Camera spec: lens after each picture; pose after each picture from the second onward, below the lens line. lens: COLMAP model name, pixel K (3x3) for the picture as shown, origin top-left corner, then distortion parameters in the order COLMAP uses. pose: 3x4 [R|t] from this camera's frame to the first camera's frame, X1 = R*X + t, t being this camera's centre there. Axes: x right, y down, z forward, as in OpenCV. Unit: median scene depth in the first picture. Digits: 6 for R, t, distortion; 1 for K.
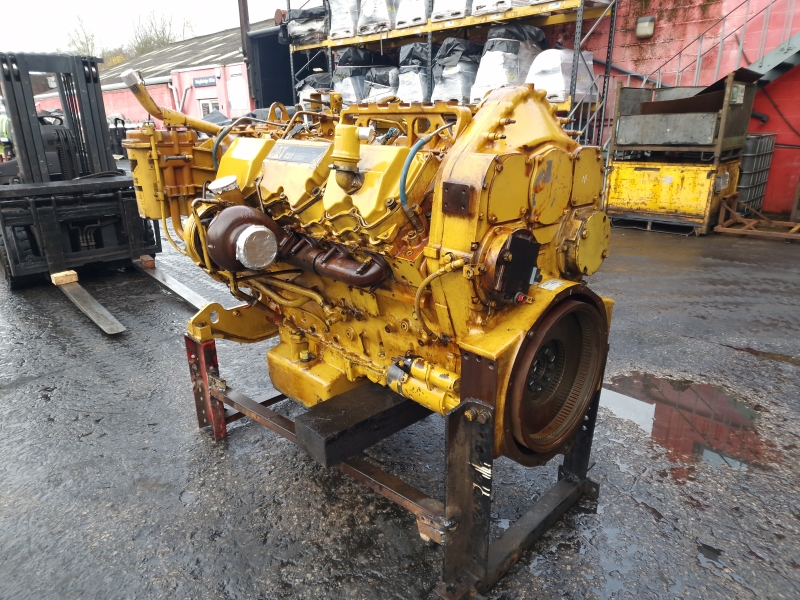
lens RADIAL K [[545.7, 0, 396.9], [0, 545.7, 301.6], [0, 0, 1]] dist [0.066264, -0.055926]
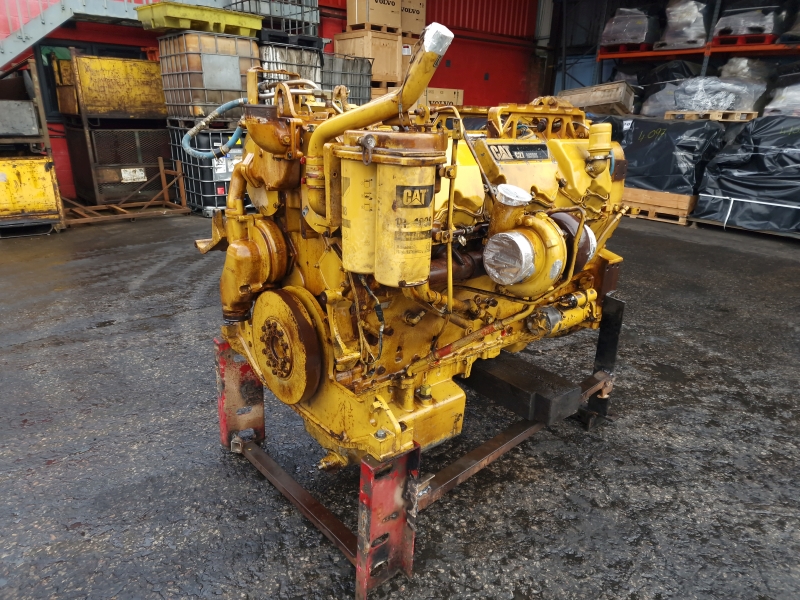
lens RADIAL K [[545.7, 0, 401.8], [0, 545.7, 305.1], [0, 0, 1]] dist [0.066264, -0.055926]
pose [[0.053968, -0.314396, 0.947757, -0.305990], [0.288074, 0.913686, 0.286690, -0.091465], [-0.956086, 0.257552, 0.139879, 0.287391]]
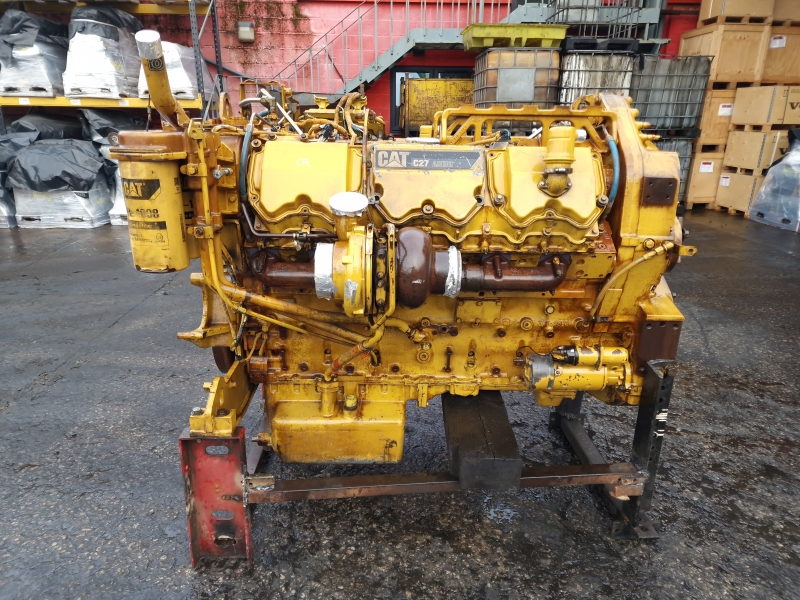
lens RADIAL K [[545.7, 0, 401.7], [0, 545.7, 303.3], [0, 0, 1]] dist [0.066264, -0.055926]
pose [[0.675126, -0.216684, 0.705162, -0.217568], [0.213623, 0.972358, 0.094265, -0.035424], [-0.706095, 0.086998, 0.702752, 0.113478]]
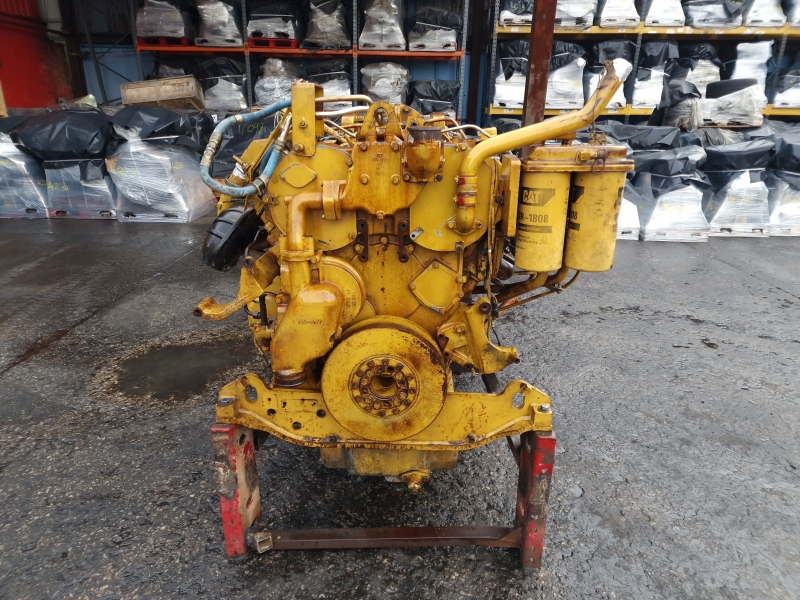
lens RADIAL K [[545.7, 0, 401.0], [0, 545.7, 301.5], [0, 0, 1]] dist [0.066264, -0.055926]
pose [[-0.712794, -0.219351, 0.666190, -0.228984], [0.224818, 0.828263, 0.513261, -0.164857], [-0.664365, 0.515621, -0.541067, 0.483612]]
